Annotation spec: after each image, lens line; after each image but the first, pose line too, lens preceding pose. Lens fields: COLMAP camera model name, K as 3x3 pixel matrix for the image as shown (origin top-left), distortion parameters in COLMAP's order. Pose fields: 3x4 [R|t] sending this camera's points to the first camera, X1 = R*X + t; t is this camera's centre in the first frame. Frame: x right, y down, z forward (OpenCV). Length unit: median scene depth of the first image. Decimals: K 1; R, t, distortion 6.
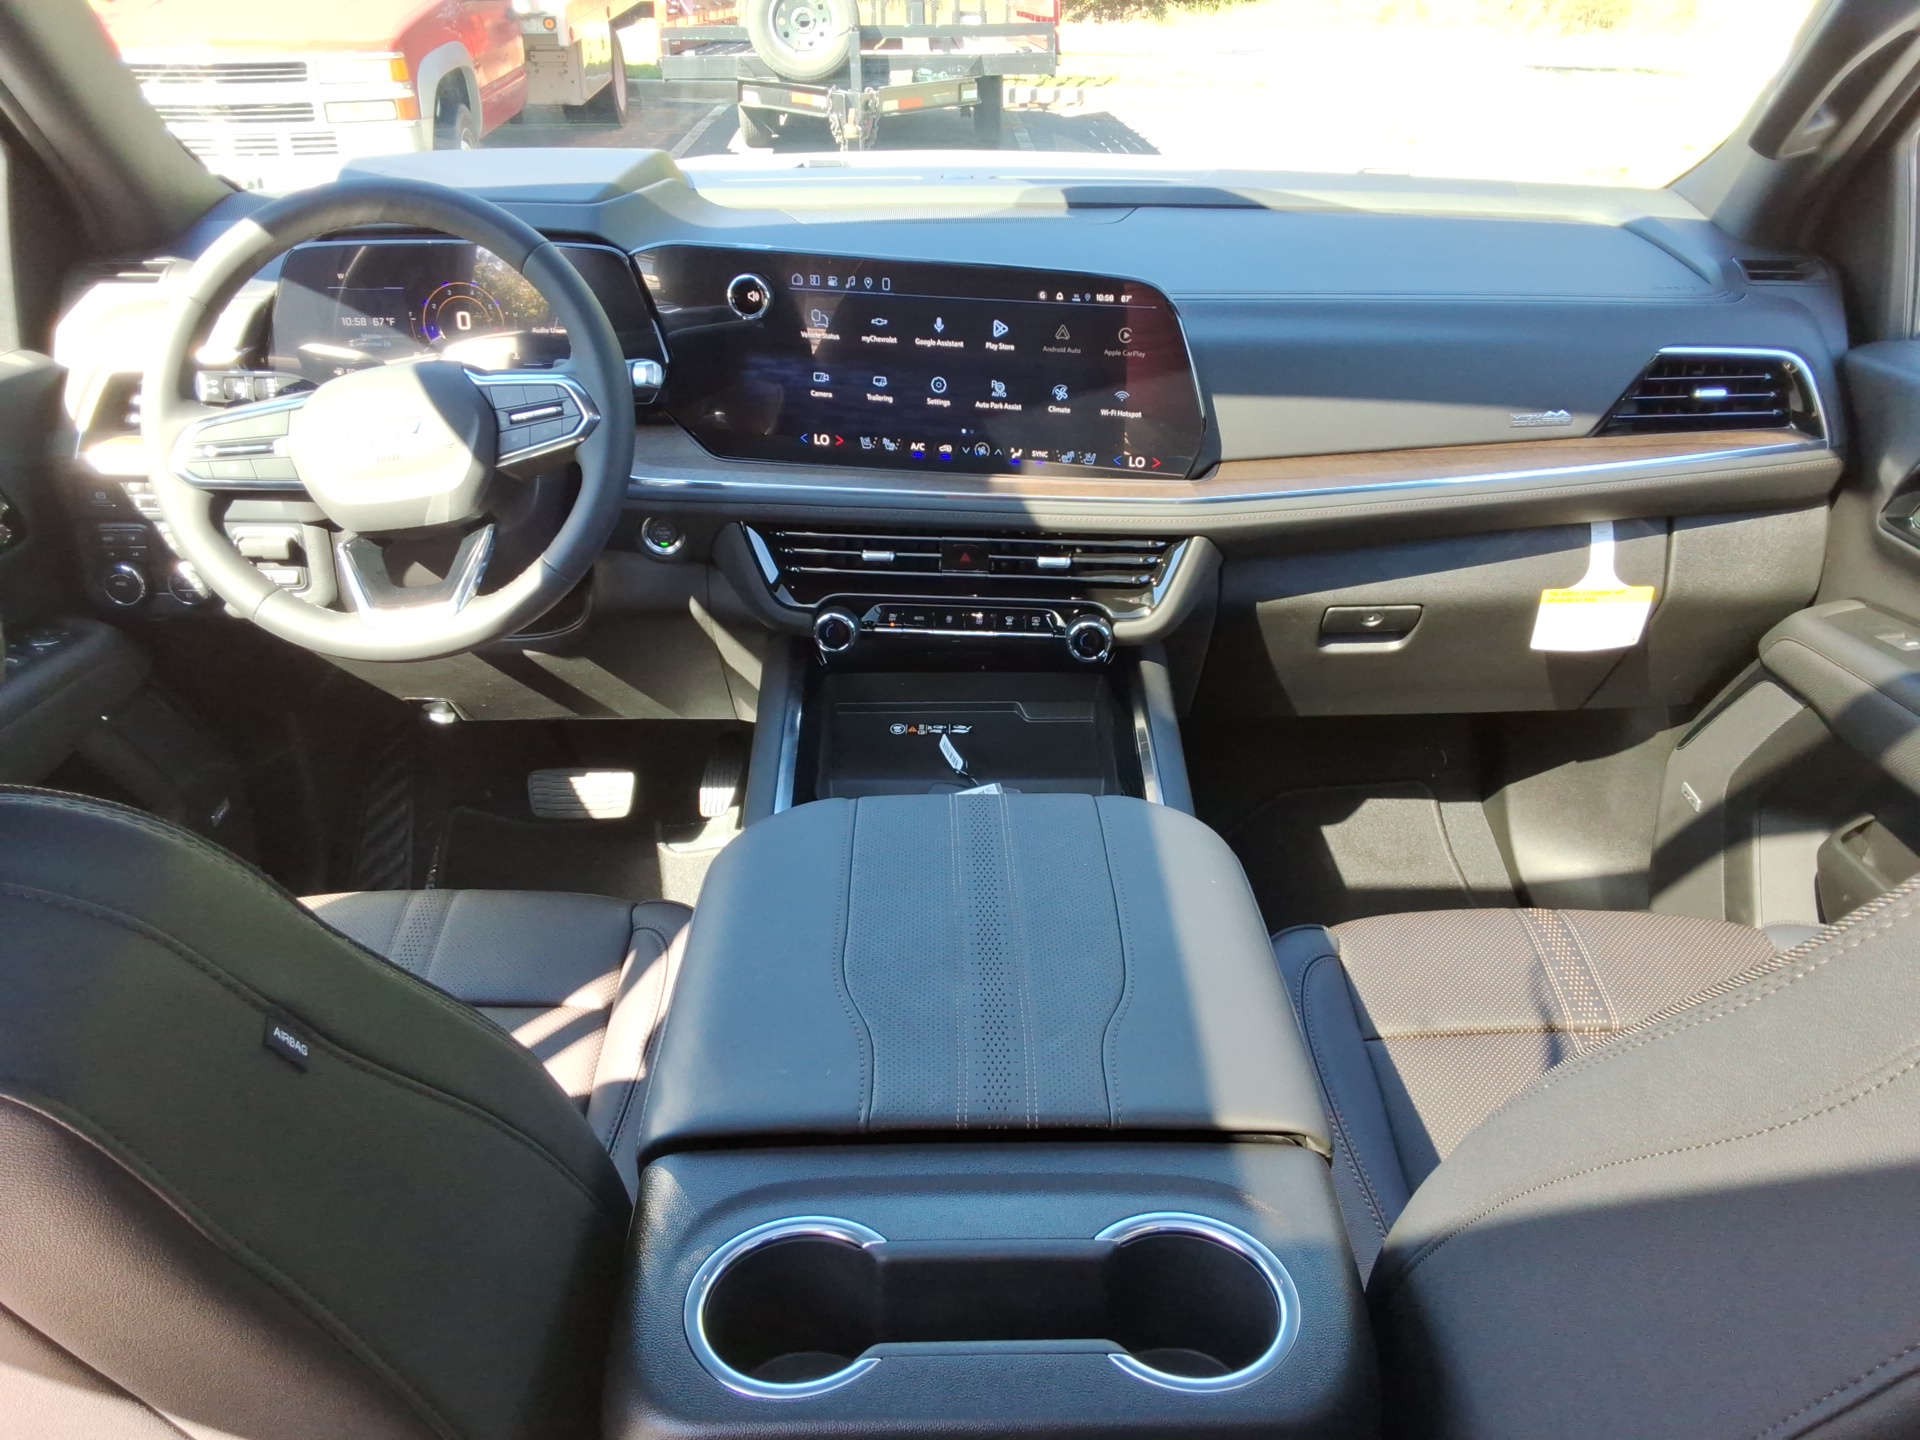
lens RADIAL K [[1552.5, 0, 979.5], [0, 1552.5, 702.8], [0, 0, 1]] dist [0.118970, -0.191408]
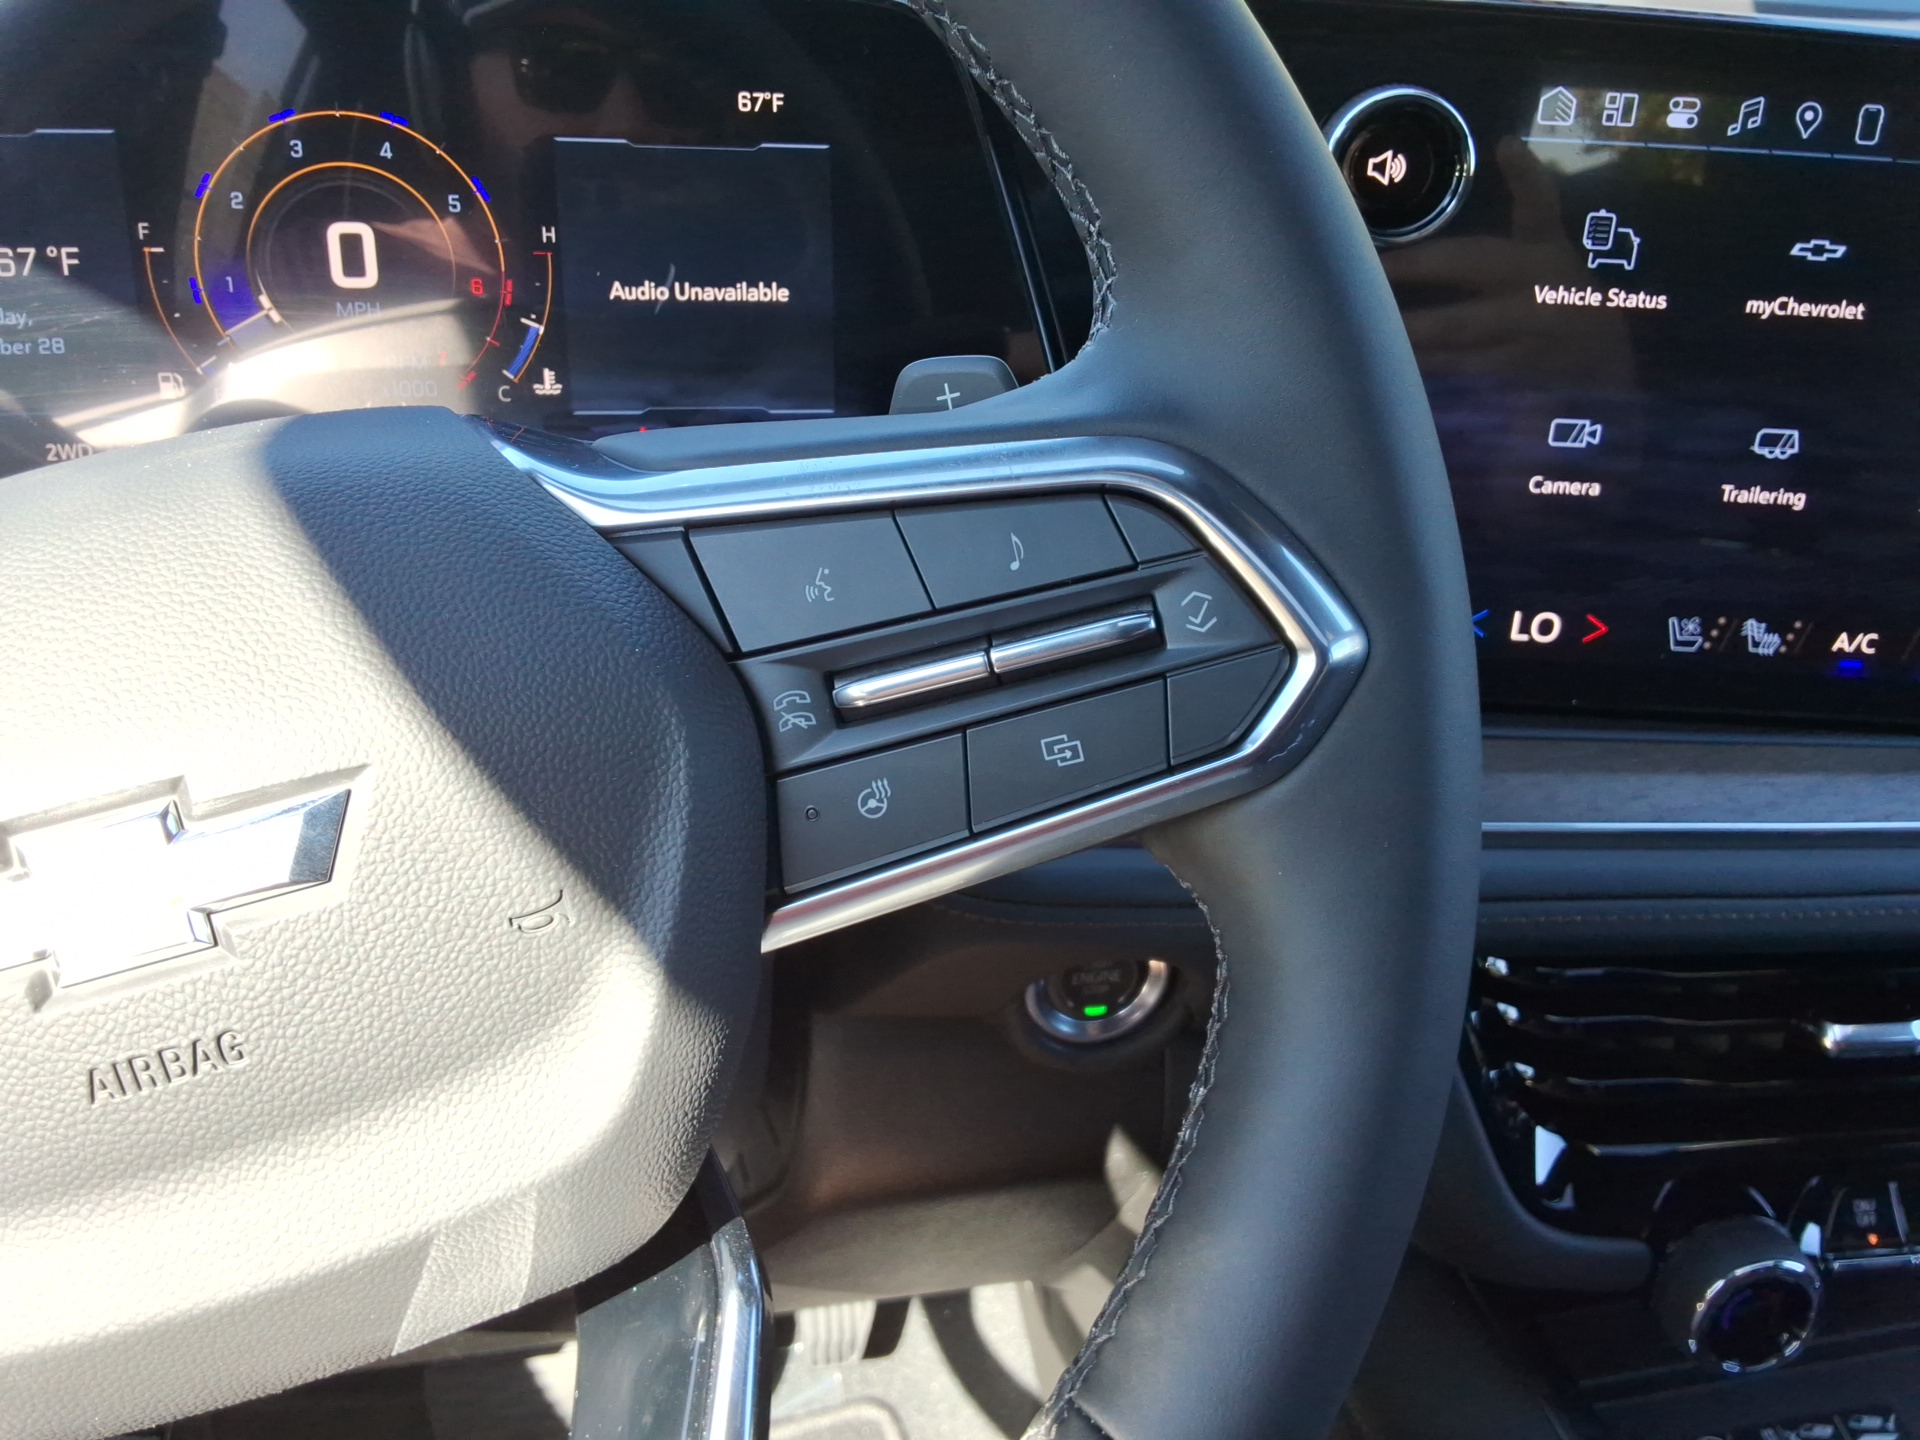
lens RADIAL K [[1552.5, 0, 979.5], [0, 1552.5, 702.8], [0, 0, 1]] dist [0.118970, -0.191408]
pose [[0.979437, -0.046044, 0.196427, -0.280331], [0.048367, 0.998805, -0.007041, -0.158735], [-0.195868, 0.016397, 0.980493, 0.717947]]
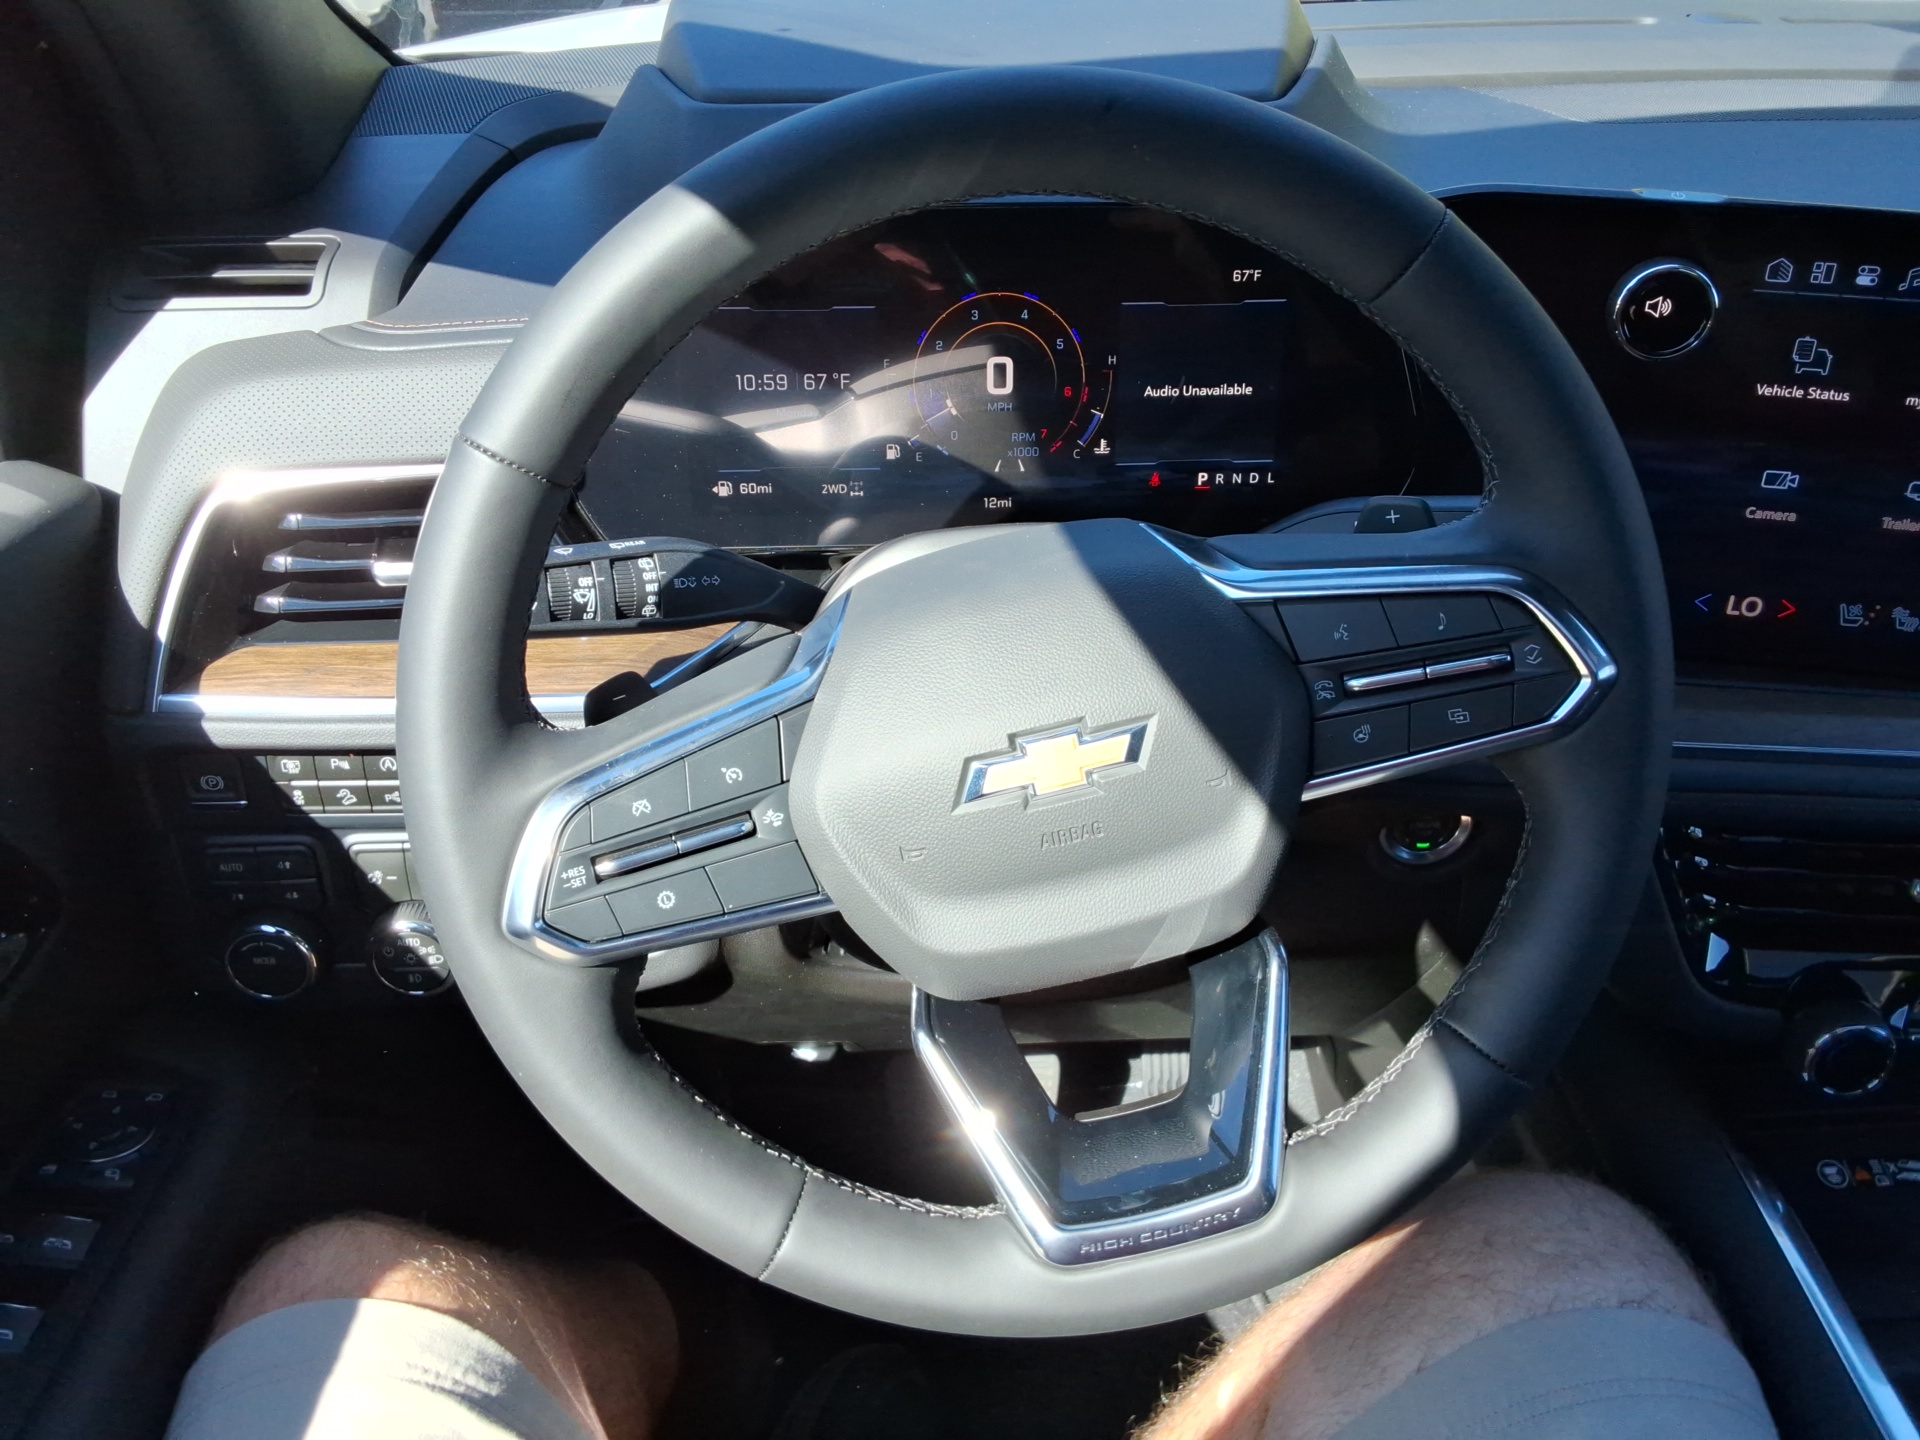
lens RADIAL K [[1535.2, 0, 985.8], [0, 1535.2, 702.8], [0, 0, 1]] dist [0.127109, -0.199028]
pose [[0.998593, -0.021420, 0.048515, -0.357304], [0.016994, 0.995808, 0.089875, -0.188644], [-0.050236, -0.088924, 0.994771, 0.549199]]
